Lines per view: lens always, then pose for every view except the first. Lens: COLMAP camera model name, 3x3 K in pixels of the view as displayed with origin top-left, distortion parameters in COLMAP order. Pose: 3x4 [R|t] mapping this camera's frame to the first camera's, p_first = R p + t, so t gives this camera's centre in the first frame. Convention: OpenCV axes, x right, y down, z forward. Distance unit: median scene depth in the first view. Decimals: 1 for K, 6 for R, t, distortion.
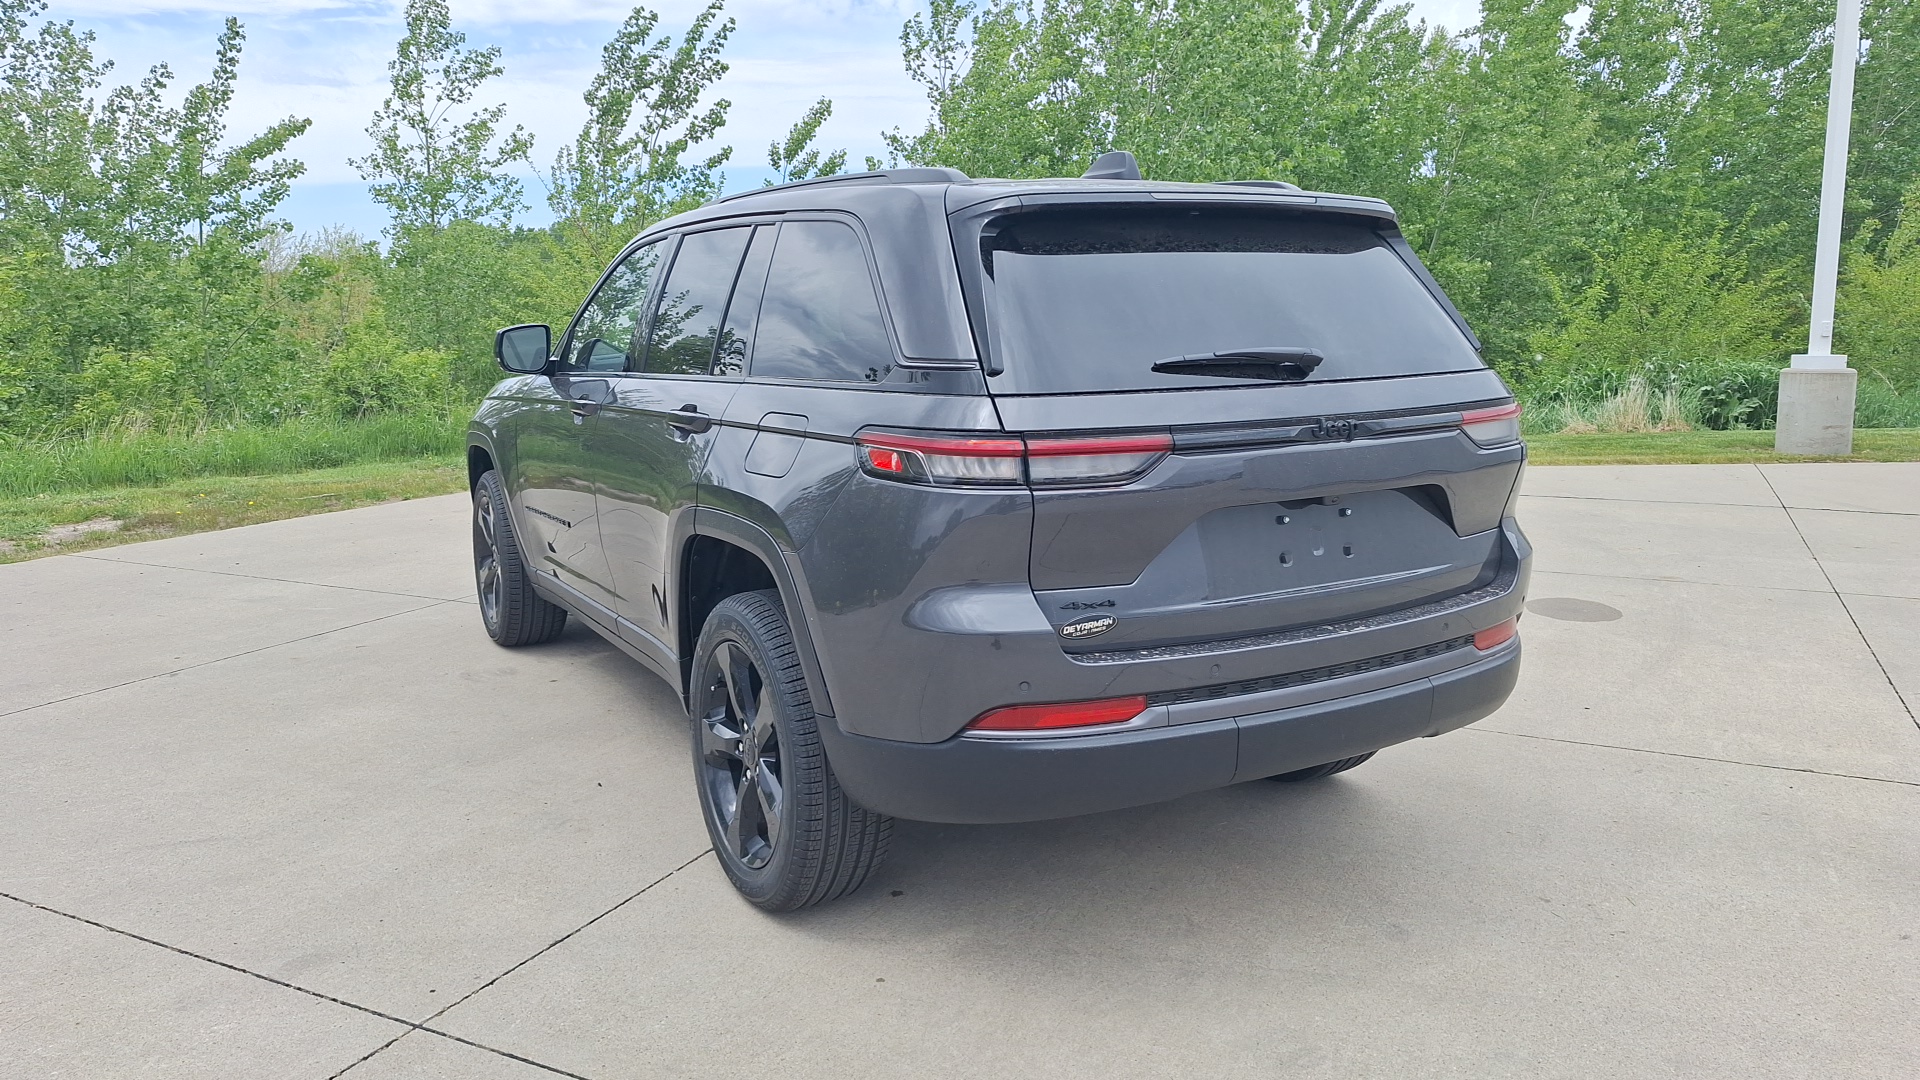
lens RADIAL K [[1342.6, 0, 965.9], [0, 1342.6, 528.2], [0, 0, 1]] dist [0.136386, -0.154117]
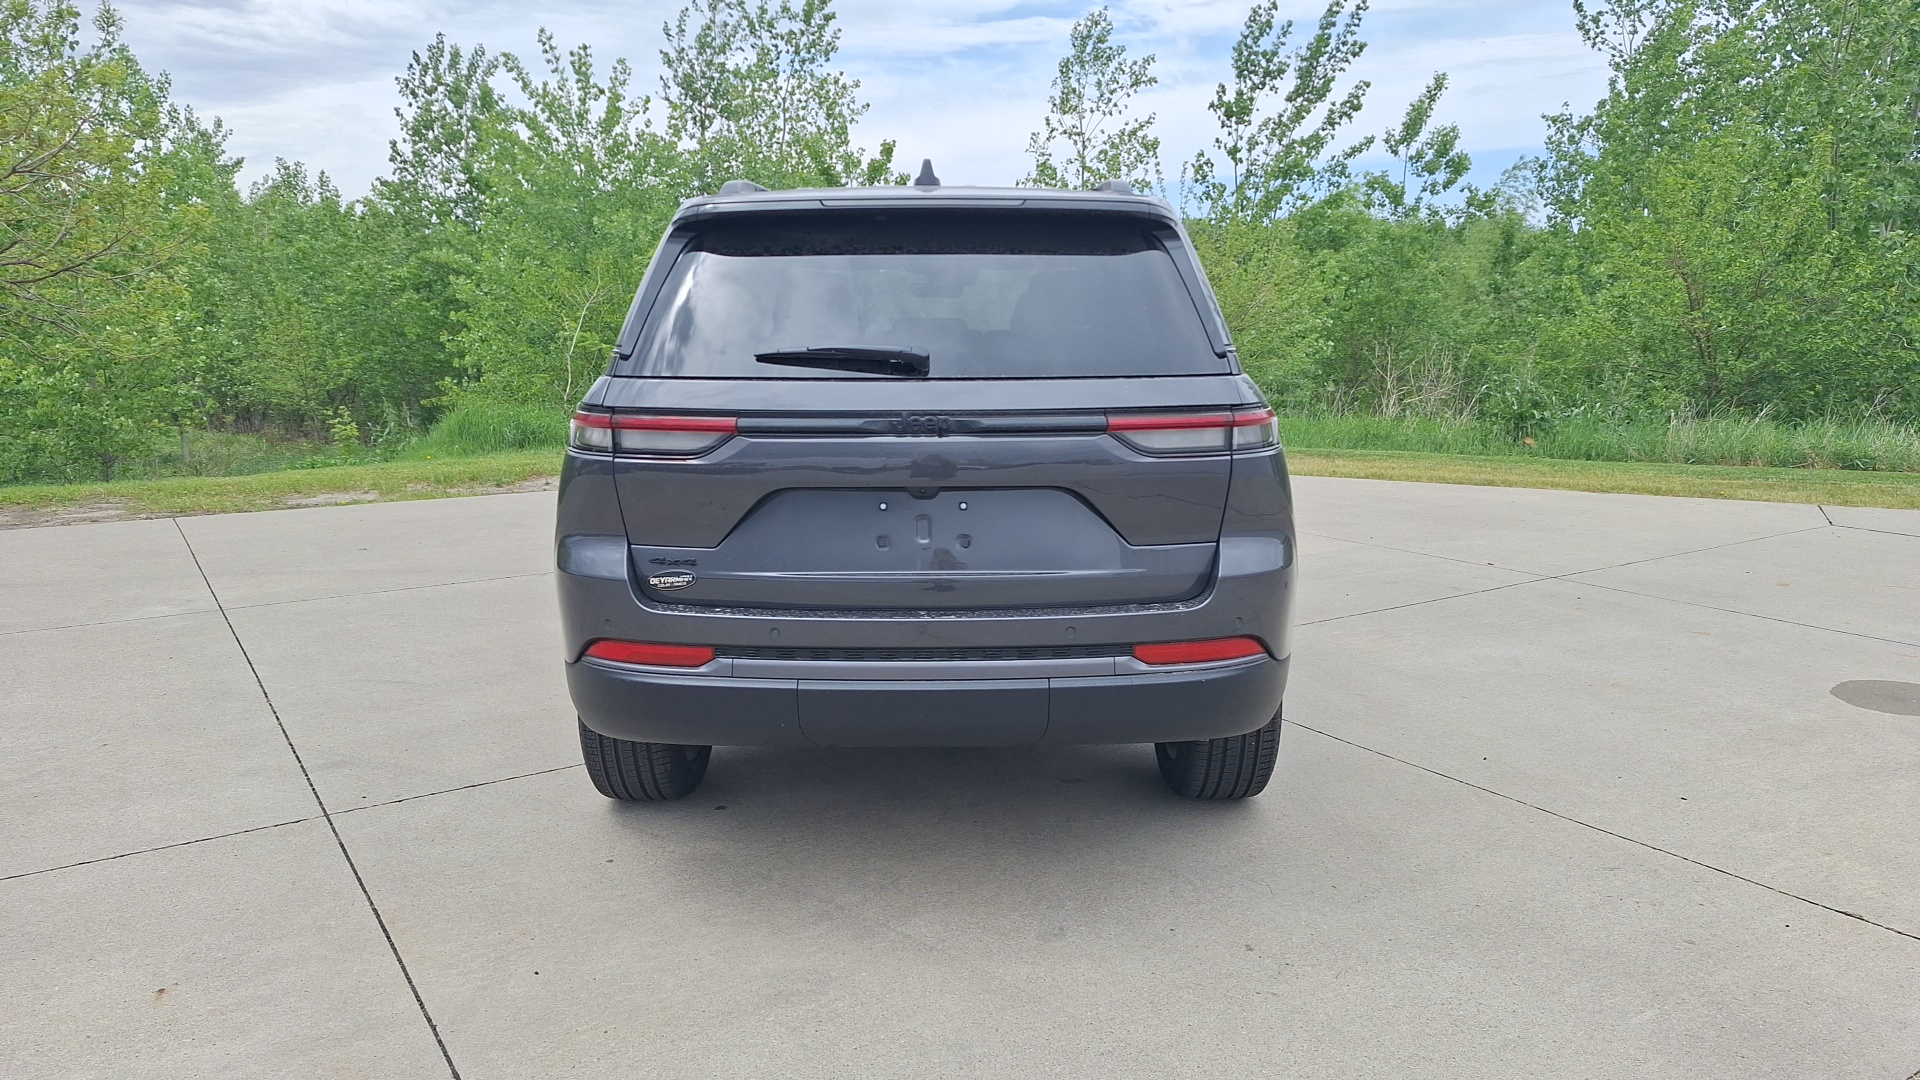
lens RADIAL K [[1379.0, 0, 981.5], [0, 1379.0, 532.5], [0, 0, 1]] dist [0.115191, -0.132414]
pose [[0.854479, 0.088875, -0.511827, 0.846688], [-0.086698, 0.995836, 0.028180, -0.022537], [0.512200, 0.020295, 0.858626, 0.104178]]
